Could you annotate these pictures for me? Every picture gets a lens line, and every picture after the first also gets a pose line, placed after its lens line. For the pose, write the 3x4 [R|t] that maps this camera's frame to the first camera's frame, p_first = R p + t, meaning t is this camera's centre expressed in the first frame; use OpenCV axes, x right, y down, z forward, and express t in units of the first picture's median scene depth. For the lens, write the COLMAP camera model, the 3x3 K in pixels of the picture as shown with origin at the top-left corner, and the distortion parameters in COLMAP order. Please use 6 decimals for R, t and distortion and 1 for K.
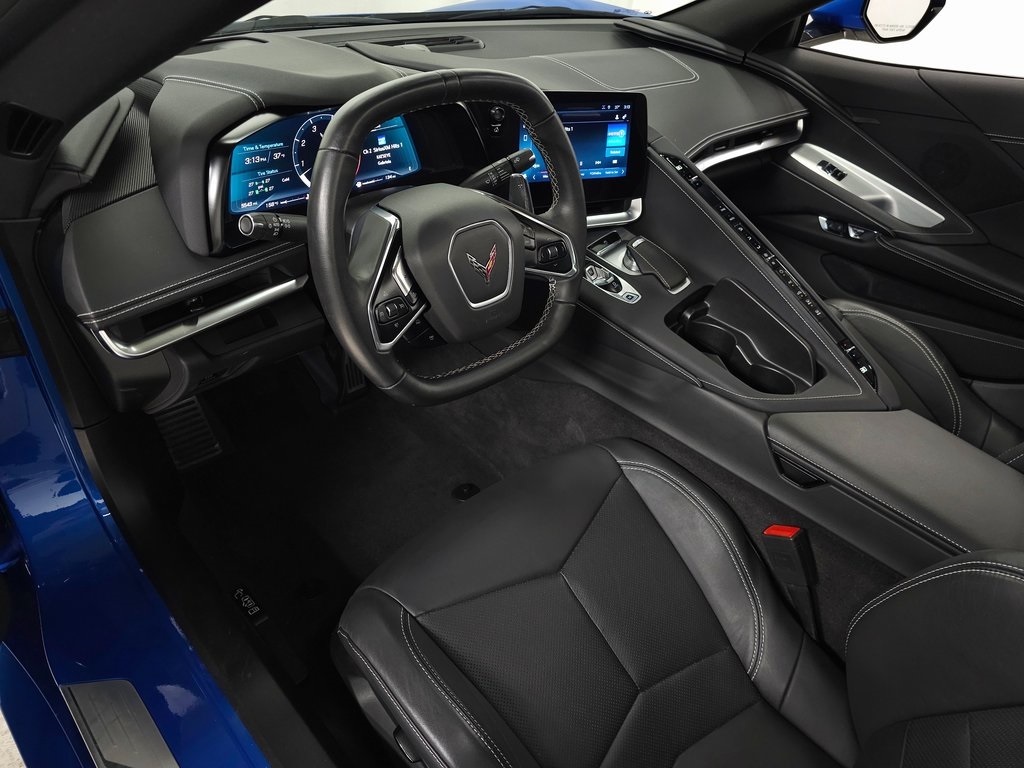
lens RADIAL K [[692.6, 0, 510.7], [0, 692.6, 388.7], [0, 0, 1]] dist [0.027499, -0.031700]
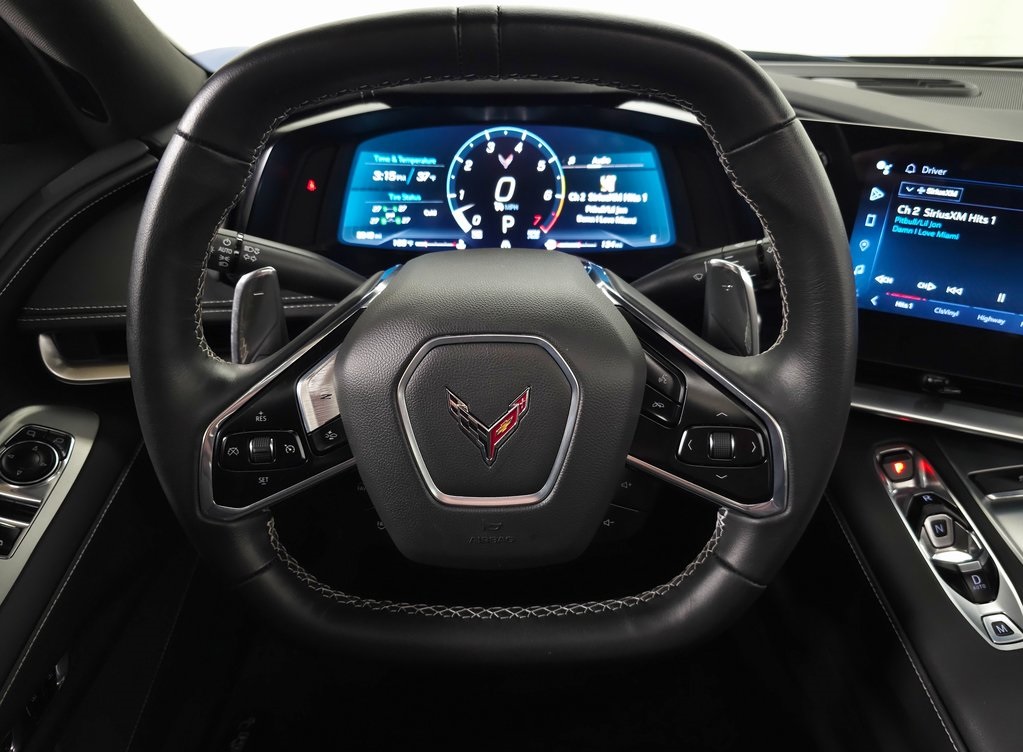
lens RADIAL K [[725.2, 0, 501.3], [0, 725.2, 378.8], [0, 0, 1]] dist [-0.001864, -0.016045]
pose [[0.702915, 0.293475, -0.647906, 0.192471], [-0.383419, 0.923571, 0.002368, -0.152534], [0.599083, 0.246755, 0.761717, 0.462500]]
